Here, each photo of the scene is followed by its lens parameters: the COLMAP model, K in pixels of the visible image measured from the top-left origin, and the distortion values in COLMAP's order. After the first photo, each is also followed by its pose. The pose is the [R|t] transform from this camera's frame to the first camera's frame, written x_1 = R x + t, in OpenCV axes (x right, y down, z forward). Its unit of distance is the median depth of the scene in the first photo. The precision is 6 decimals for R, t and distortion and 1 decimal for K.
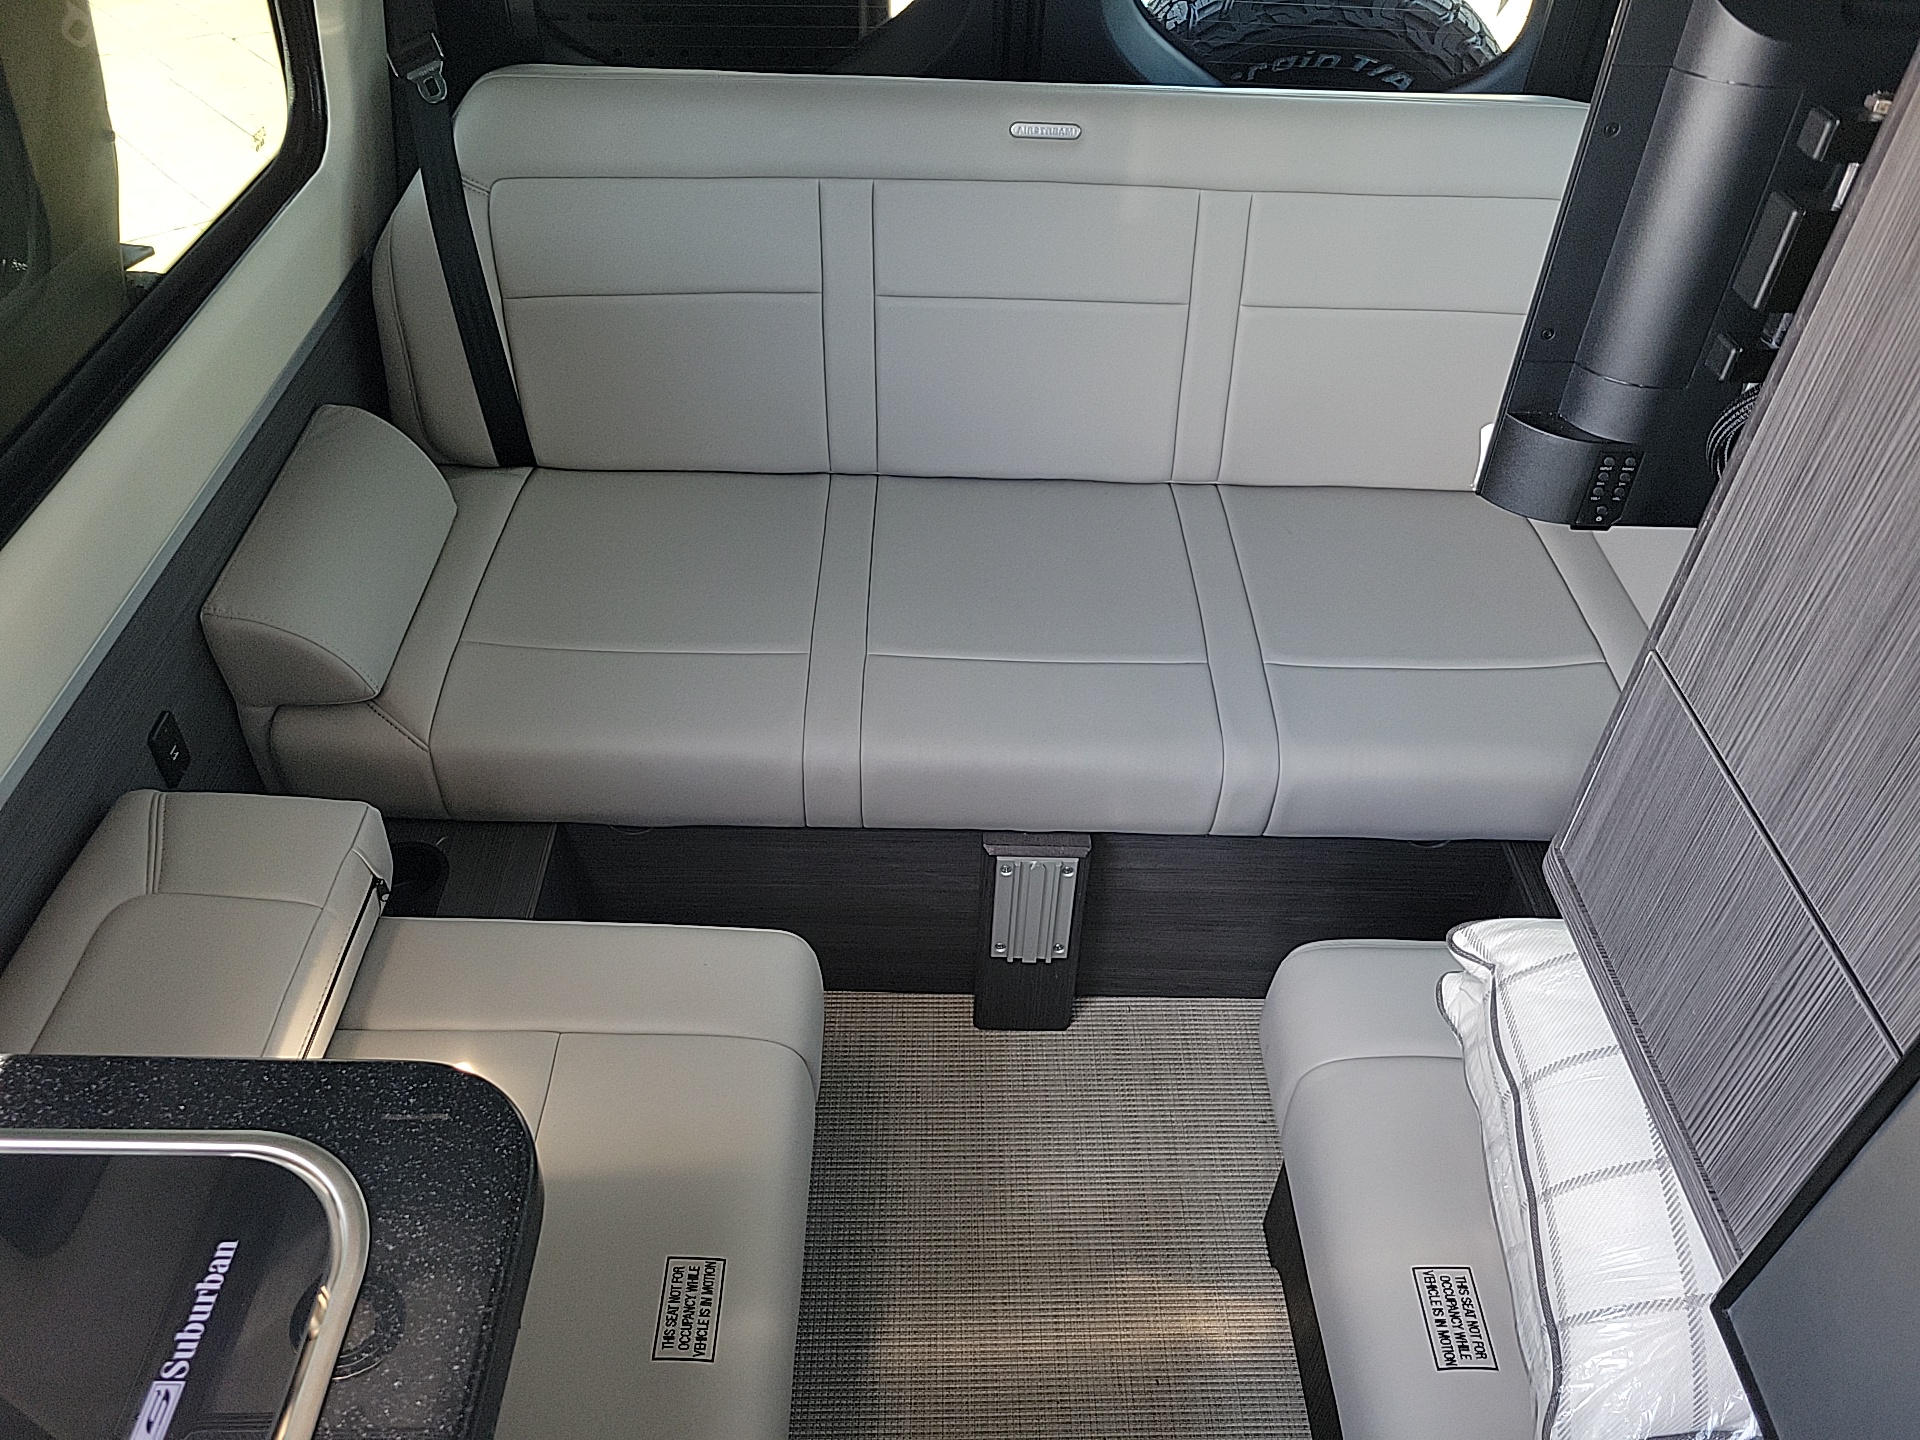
lens RADIAL K [[1446.0, 0, 962.2], [0, 1446.0, 714.4], [0, 0, 1]] dist [0.031468, -0.001251]
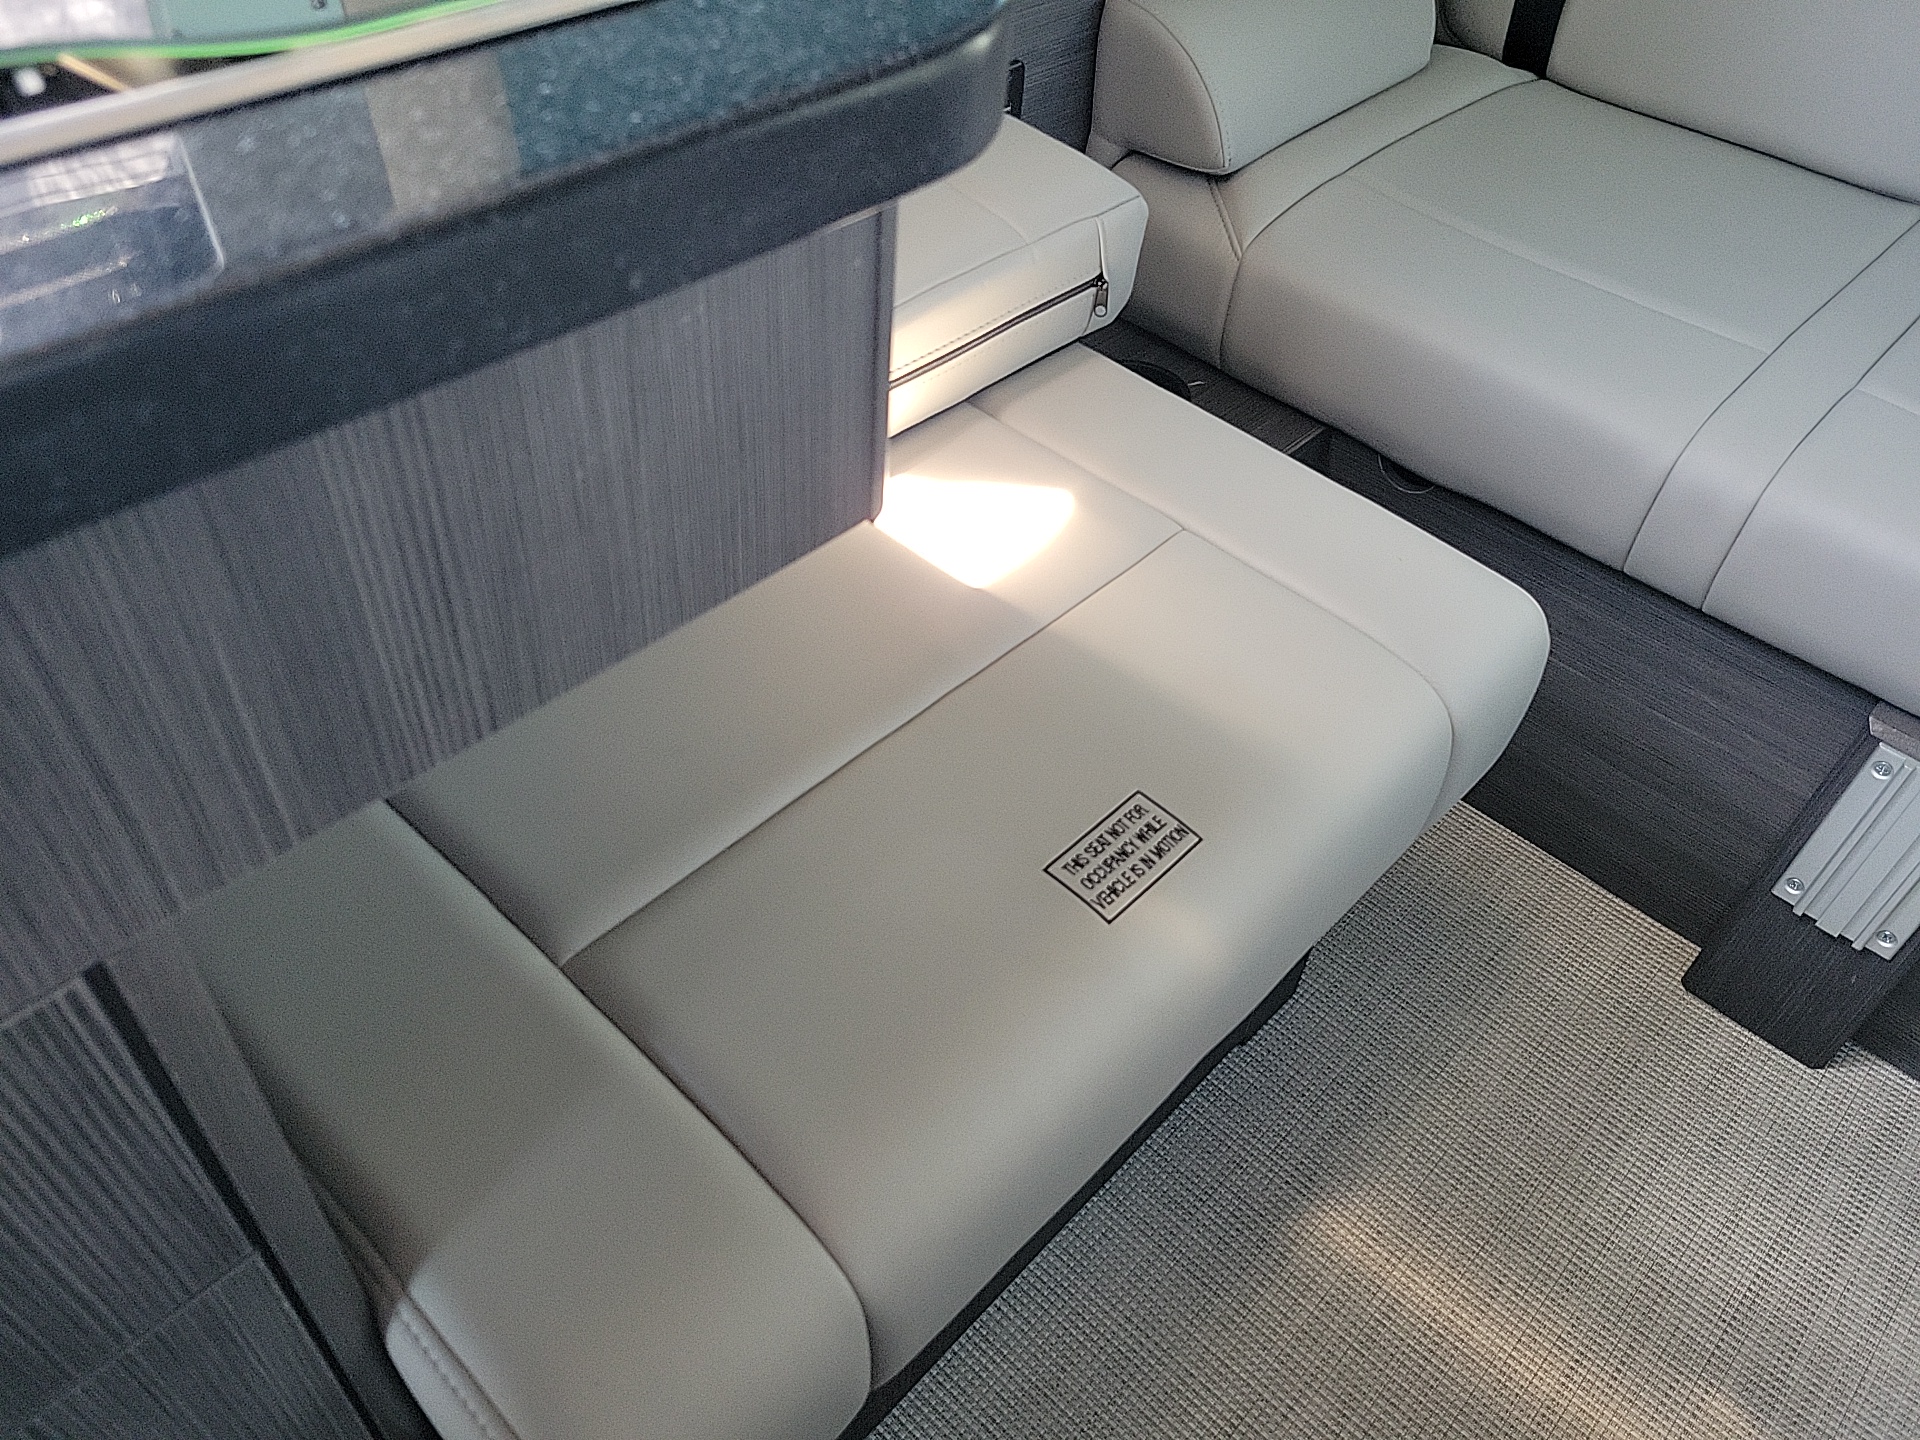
lens RADIAL K [[1446.0, 0, 962.2], [0, 1446.0, 714.4], [0, 0, 1]] dist [0.031468, -0.001251]
pose [[0.725251, 0.495515, -0.477993, 0.034356], [-0.486590, 0.860074, 0.153307, 0.196021], [0.487075, 0.121400, 0.864881, 0.253245]]
